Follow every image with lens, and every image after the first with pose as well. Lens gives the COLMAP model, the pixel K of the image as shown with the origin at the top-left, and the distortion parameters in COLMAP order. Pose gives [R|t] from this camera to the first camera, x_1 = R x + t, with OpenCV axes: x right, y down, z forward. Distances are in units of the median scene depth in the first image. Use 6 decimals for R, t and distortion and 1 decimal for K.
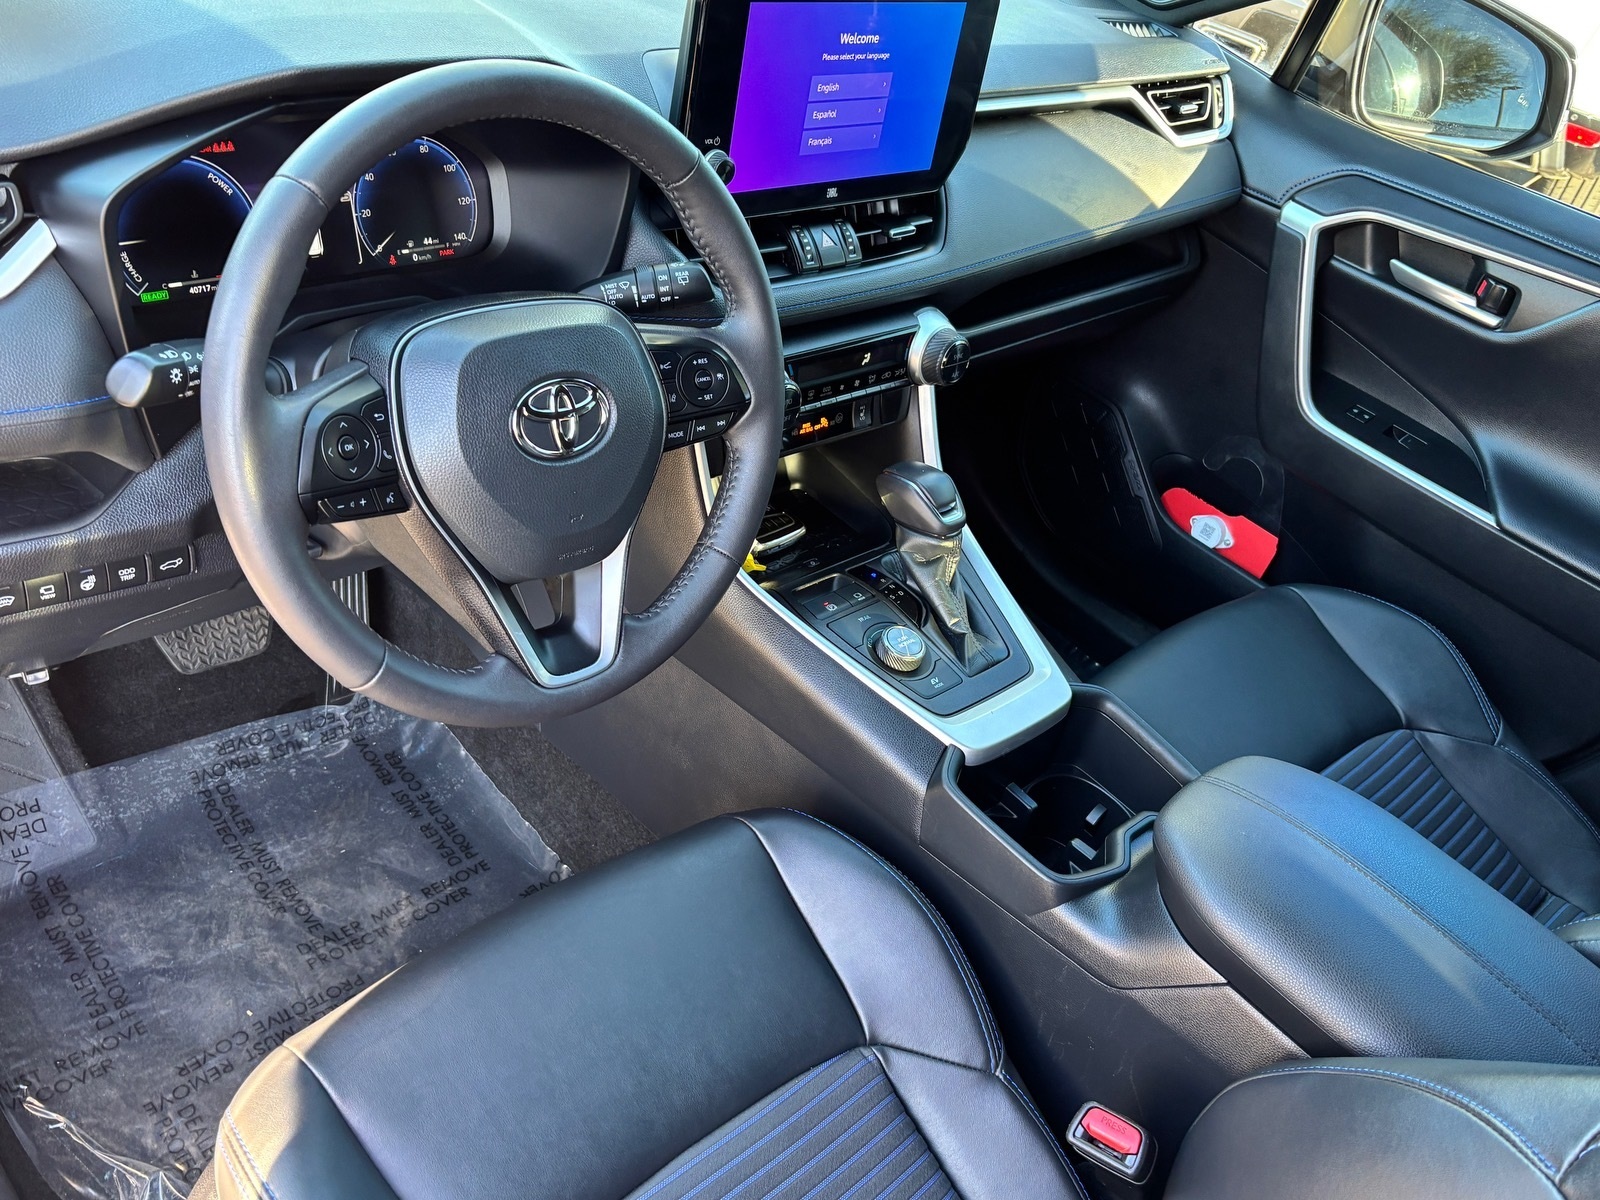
lens RADIAL K [[1361.2, 0, 777.4], [0, 1361.2, 636.9], [0, 0, 1]] dist [0.009019, -0.032196]
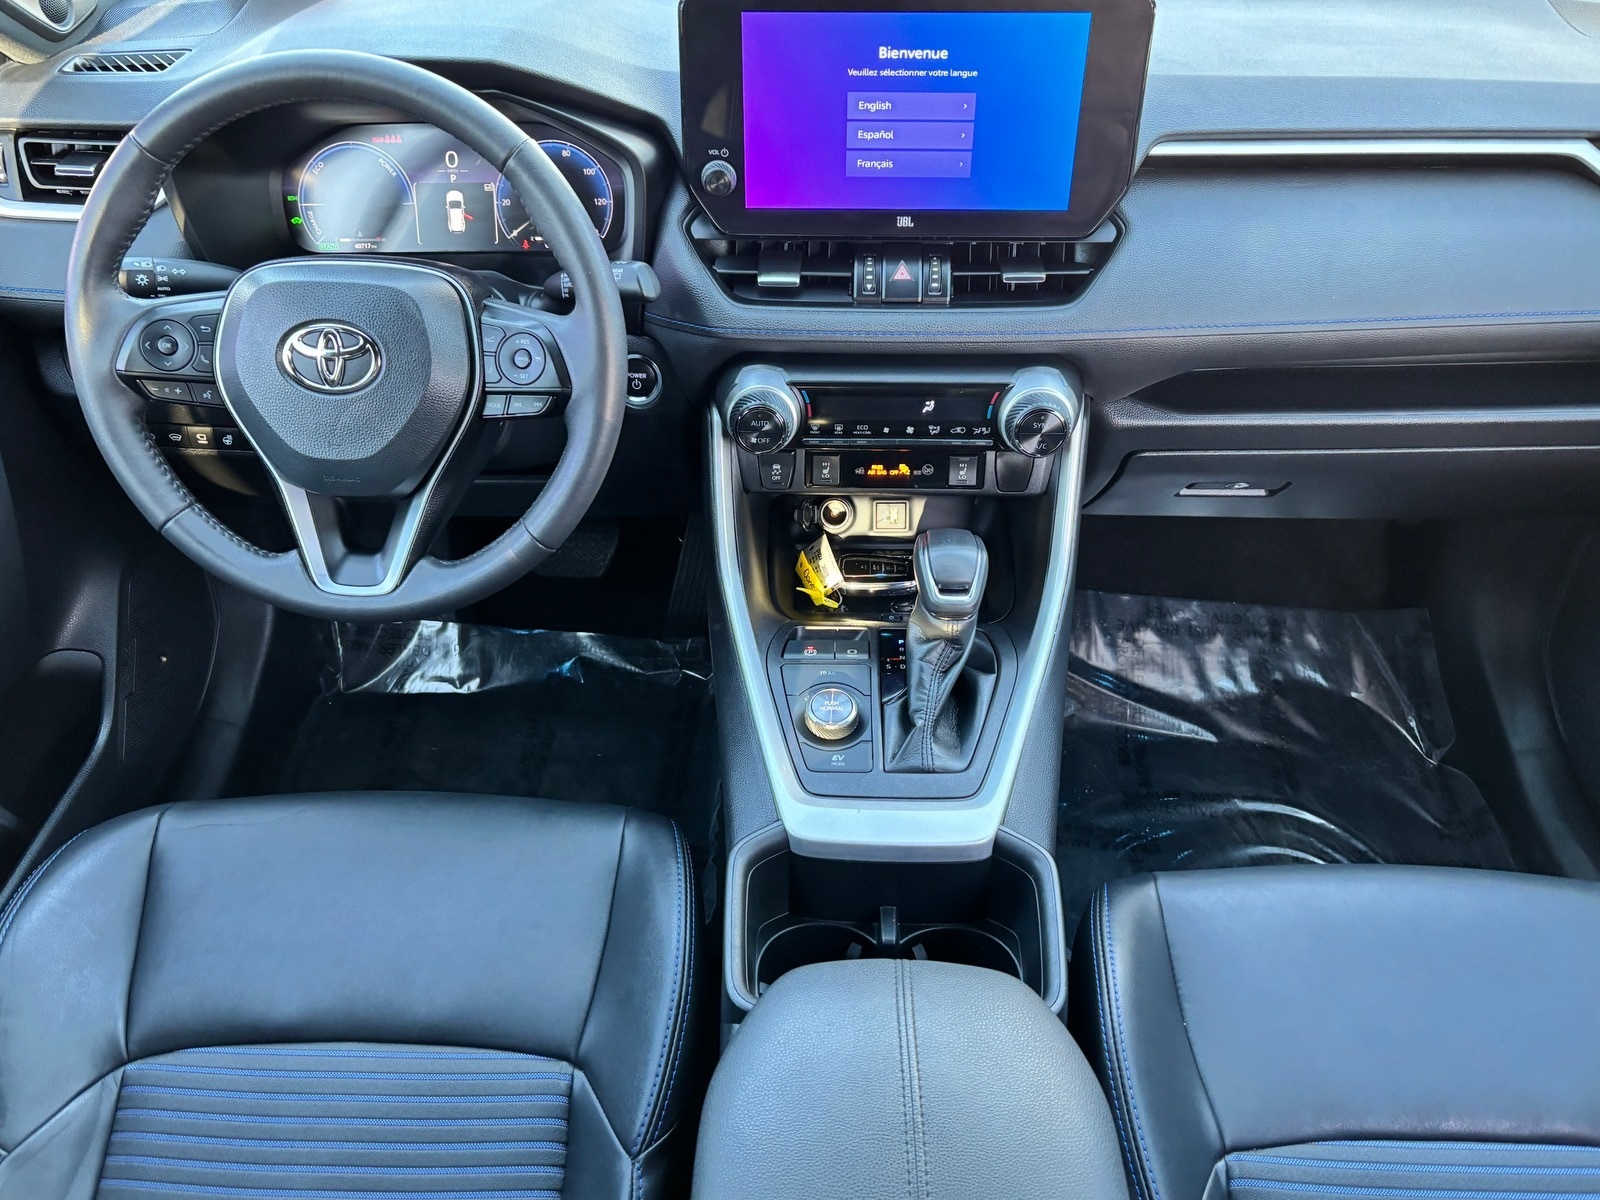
lens RADIAL K [[1270.7, 0, 792.6], [0, 1270.7, 608.7], [0, 0, 1]] dist [0.027046, -0.036472]
pose [[0.691958, 0.267184, -0.670677, 0.630208], [-0.308369, 0.949369, 0.060055, -0.102004], [0.652766, 0.165260, 0.739315, 0.343971]]
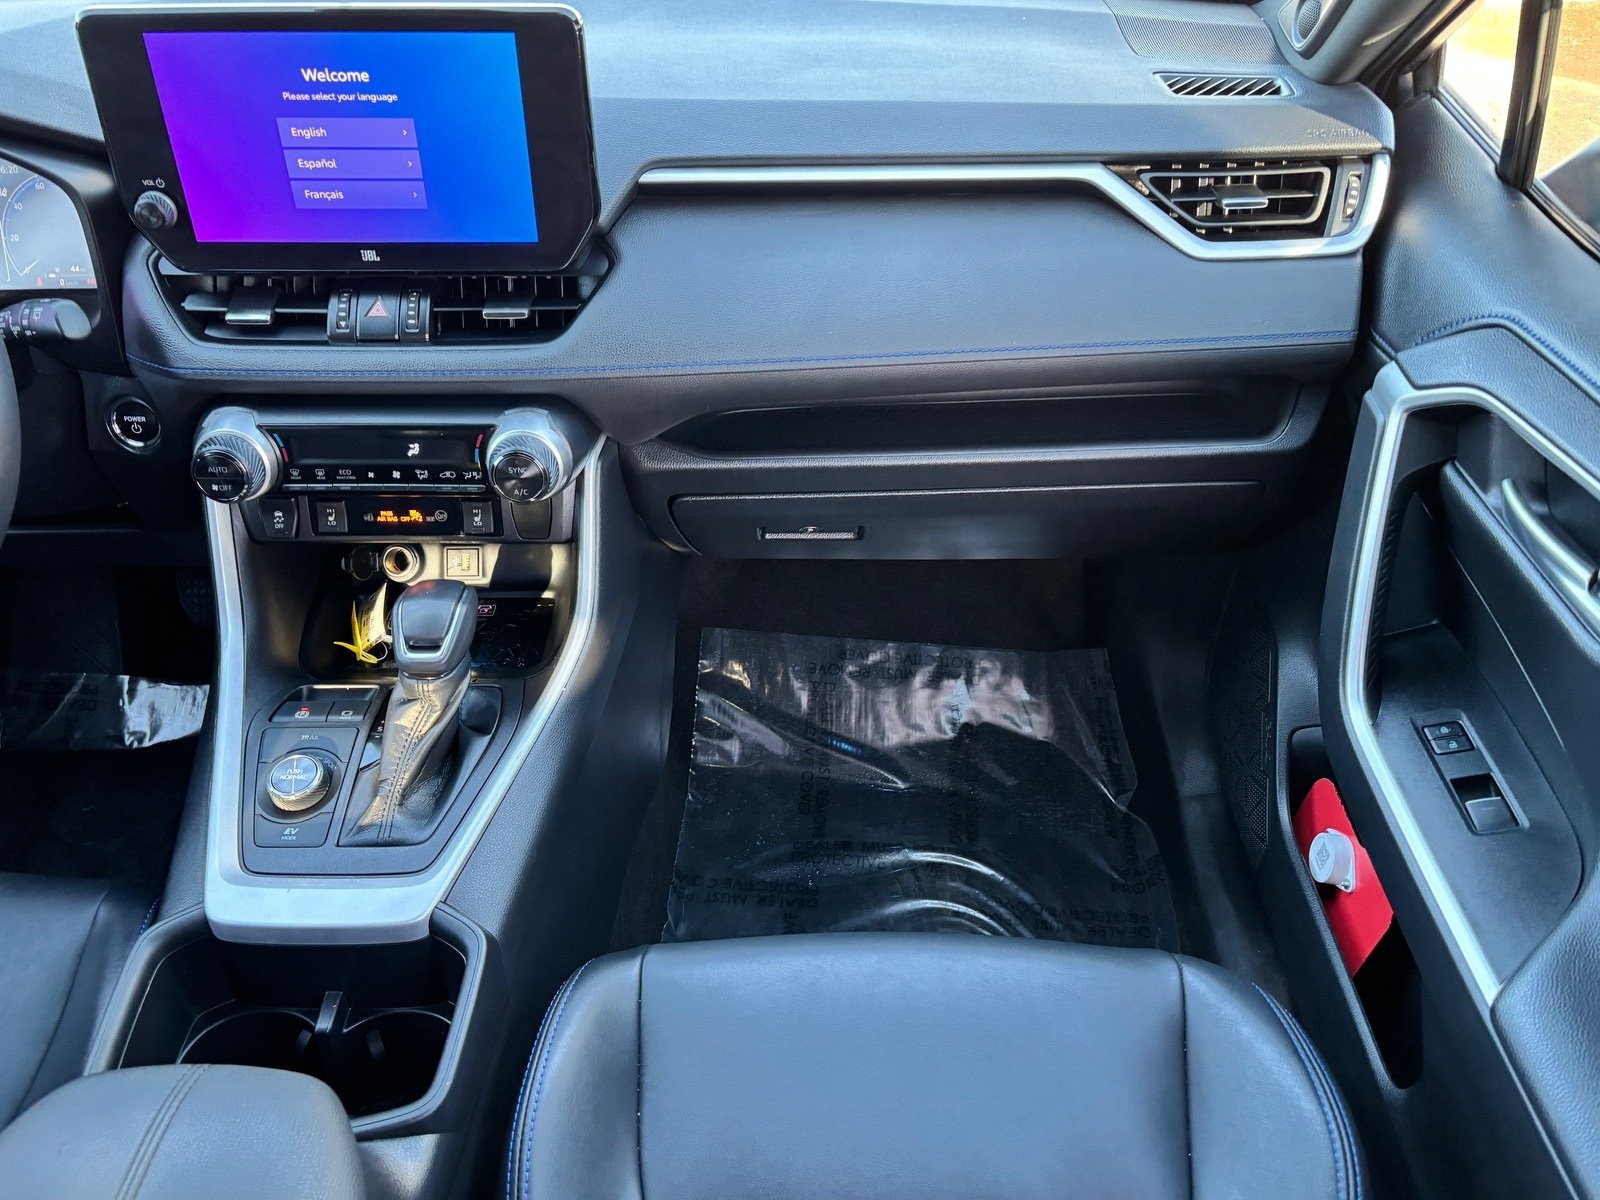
lens RADIAL K [[1270.7, 0, 791.6], [0, 1270.7, 610.2], [0, 0, 1]] dist [0.027046, -0.036472]
pose [[0.704889, 0.244721, -0.665765, 0.816244], [-0.297150, 0.954148, 0.036112, -0.214780], [0.644076, 0.172377, 0.745287, 0.593282]]
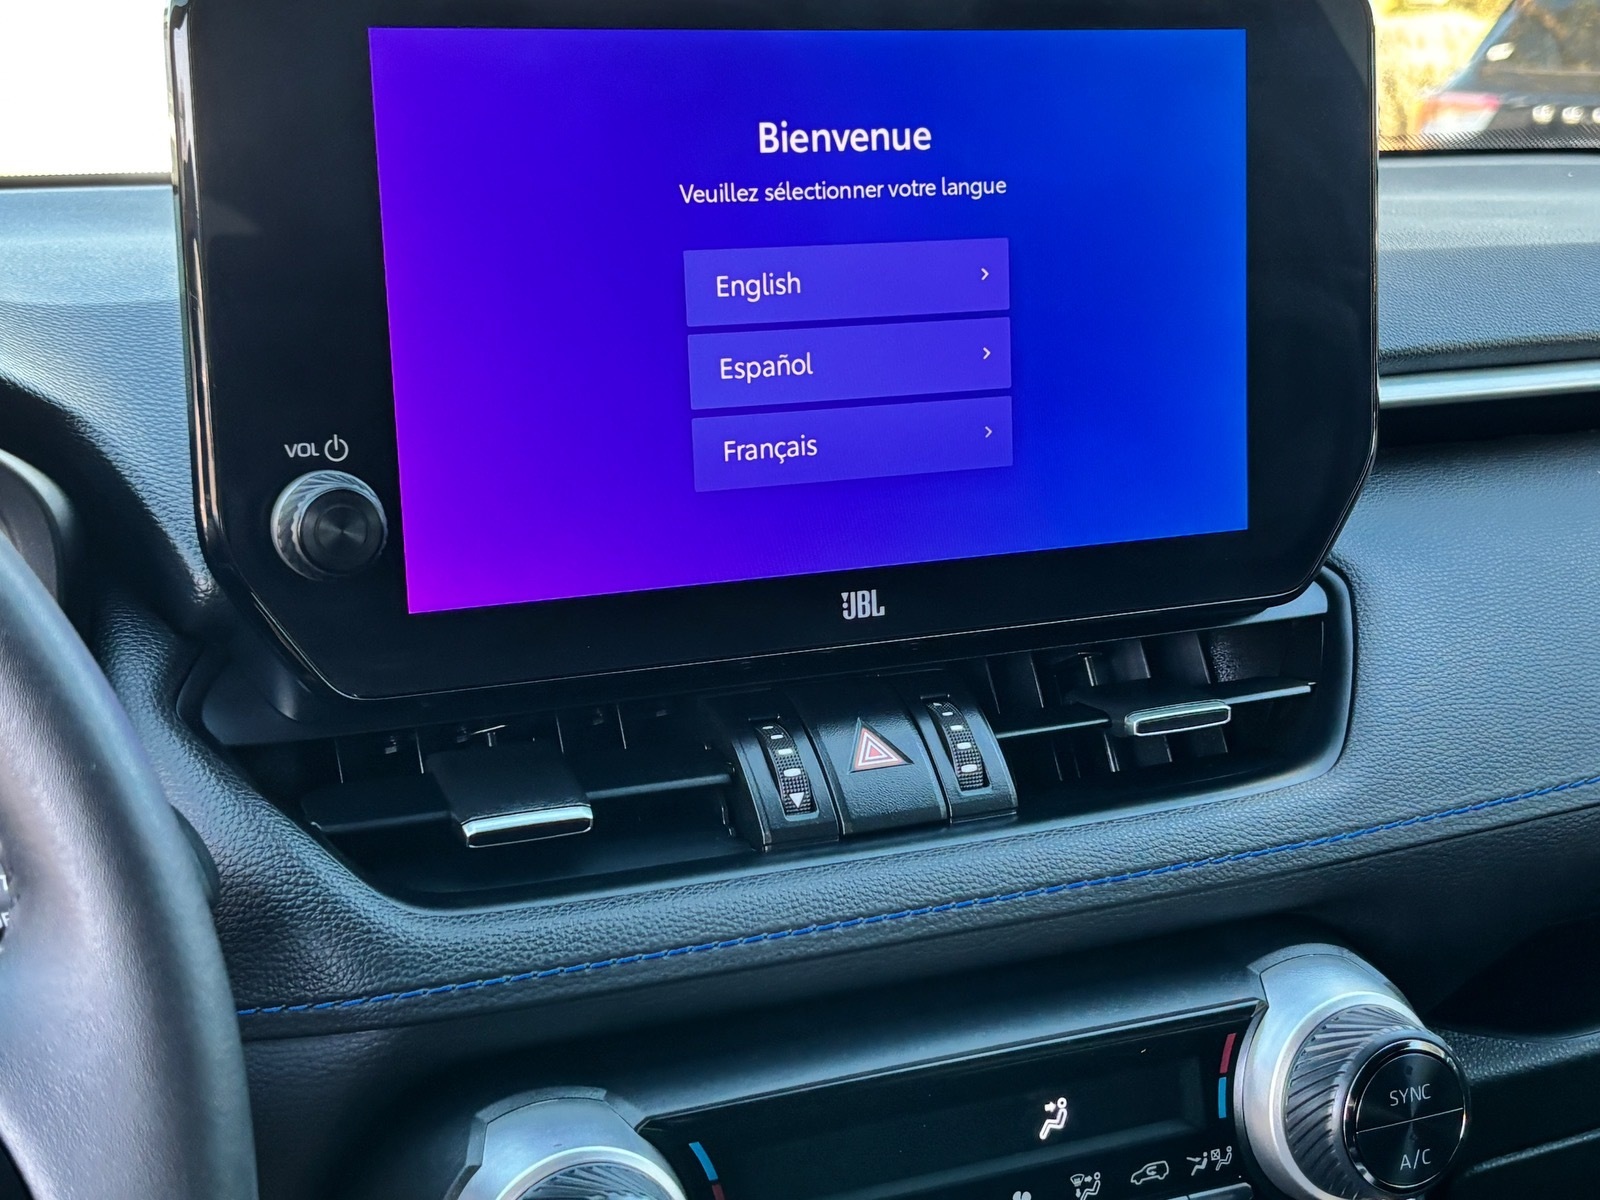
lens RADIAL K [[2349.1, 0, 800.3], [0, 2349.1, 625.5], [0, 0, 1]] dist [0.121684, 0.000000]
pose [[0.926465, -0.145517, -0.347114, 0.214582], [-0.025735, 0.895589, -0.444137, -0.073436], [0.375501, 0.420410, 0.825987, 0.529064]]
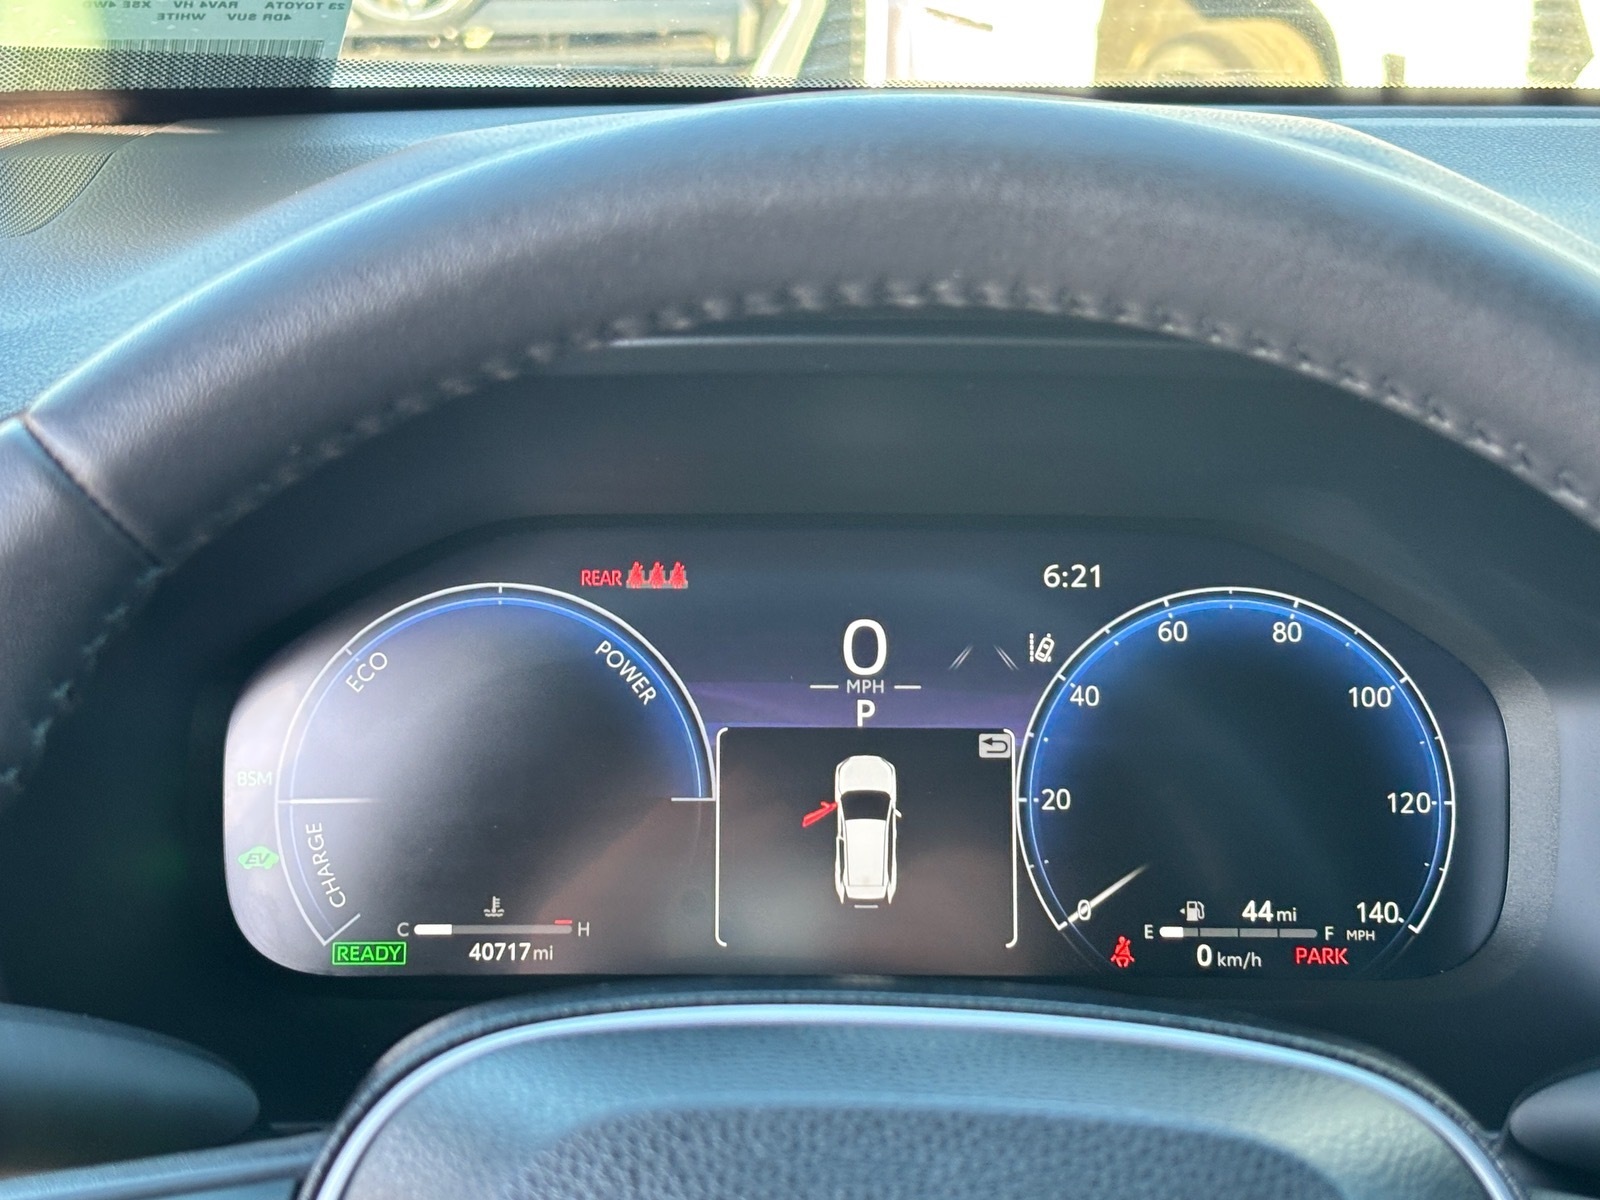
lens RADIAL K [[2859.0, 0, 782.6], [0, 2859.0, 565.1], [0, 0, 1]] dist [0.203589, 0.000000]
pose [[0.731981, -0.021656, -0.680980, 0.103286], [-0.302093, 0.885559, -0.352880, -0.086662], [0.610691, 0.464021, 0.641671, 0.431414]]
